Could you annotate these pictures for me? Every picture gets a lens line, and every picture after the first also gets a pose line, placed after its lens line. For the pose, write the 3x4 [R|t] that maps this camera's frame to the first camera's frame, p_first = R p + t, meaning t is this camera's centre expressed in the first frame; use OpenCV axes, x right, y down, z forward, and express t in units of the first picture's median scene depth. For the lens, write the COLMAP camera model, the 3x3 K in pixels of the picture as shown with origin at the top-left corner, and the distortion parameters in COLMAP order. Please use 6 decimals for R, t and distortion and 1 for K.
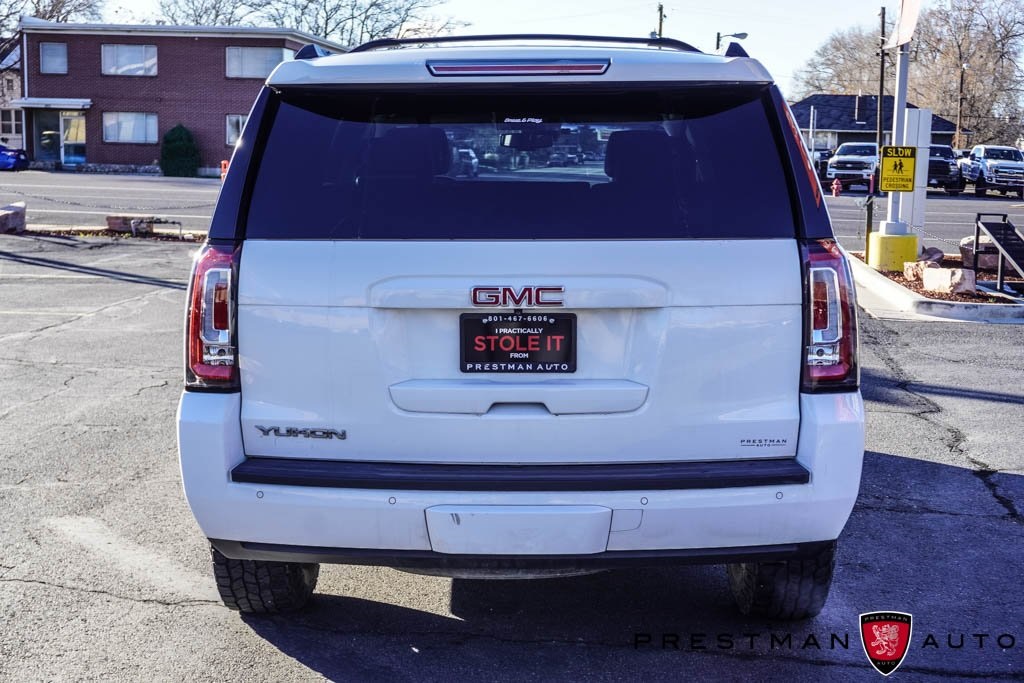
lens RADIAL K [[1420.4, 0, 505.0], [0, 1420.4, 345.9], [0, 0, 1]] dist [0.010256, 0.000000]
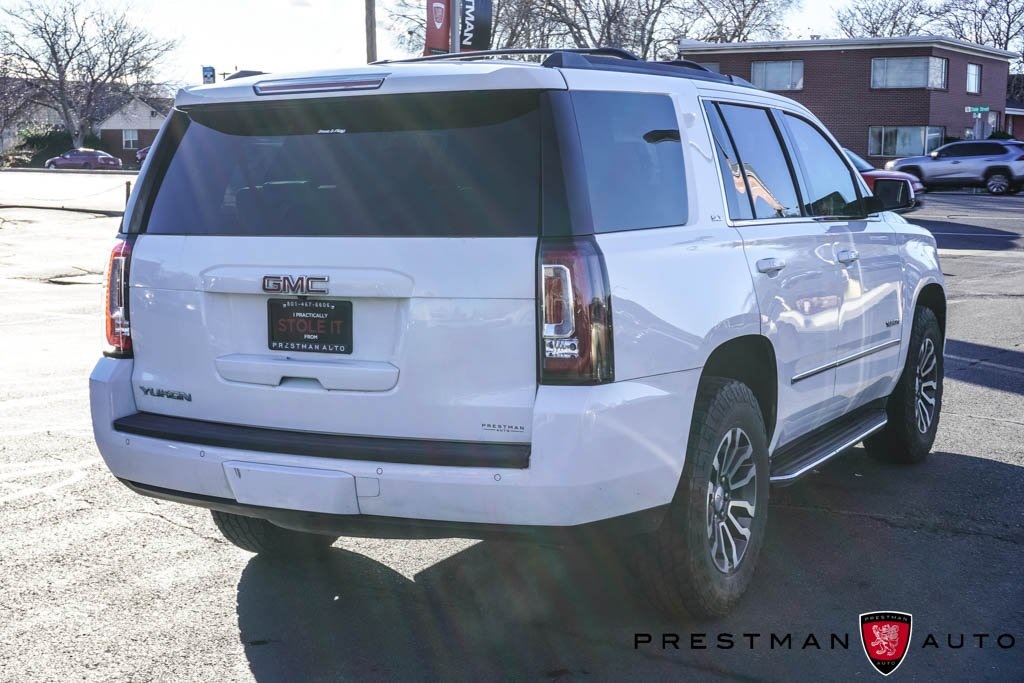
lens RADIAL K [[1420.4, 0, 511.3], [0, 1420.4, 338.3], [0, 0, 1]] dist [0.010256, 0.000000]
pose [[0.894328, 0.039596, -0.445656, 0.660019], [-0.045887, 0.998941, -0.003329, 0.004286], [0.445052, 0.023427, 0.895198, 0.048615]]
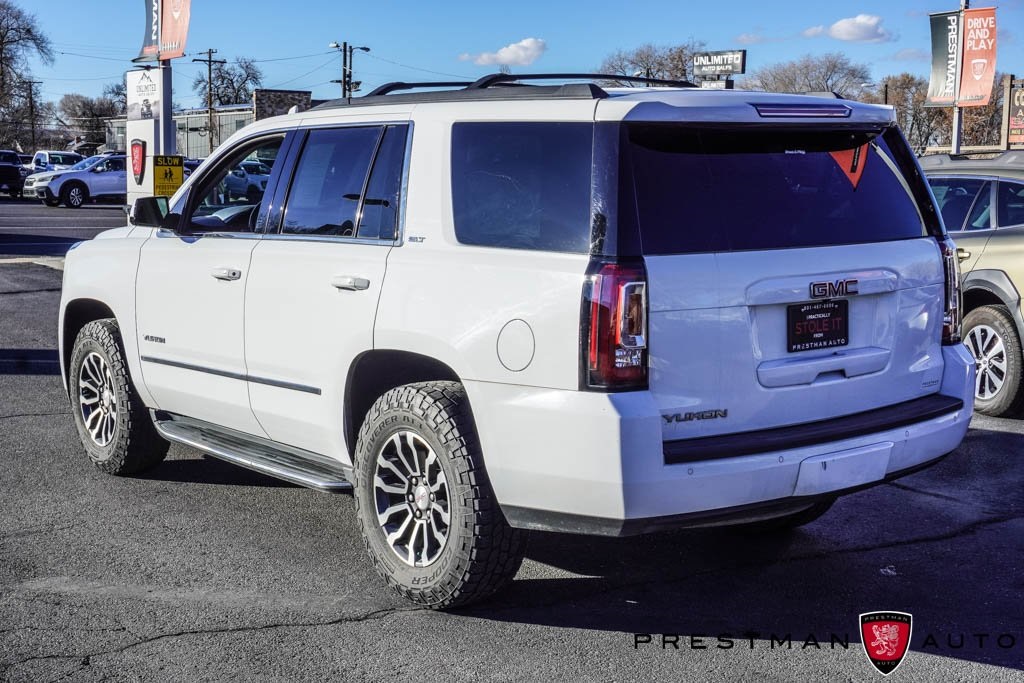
lens RADIAL K [[1420.4, 0, 476.4], [0, 1420.4, 352.2], [0, 0, 1]] dist [0.010256, 0.000000]
pose [[0.782623, -0.088864, 0.616121, -1.018296], [0.087703, 0.995626, 0.032196, -0.046415], [-0.616287, 0.028838, 0.786994, 0.179589]]
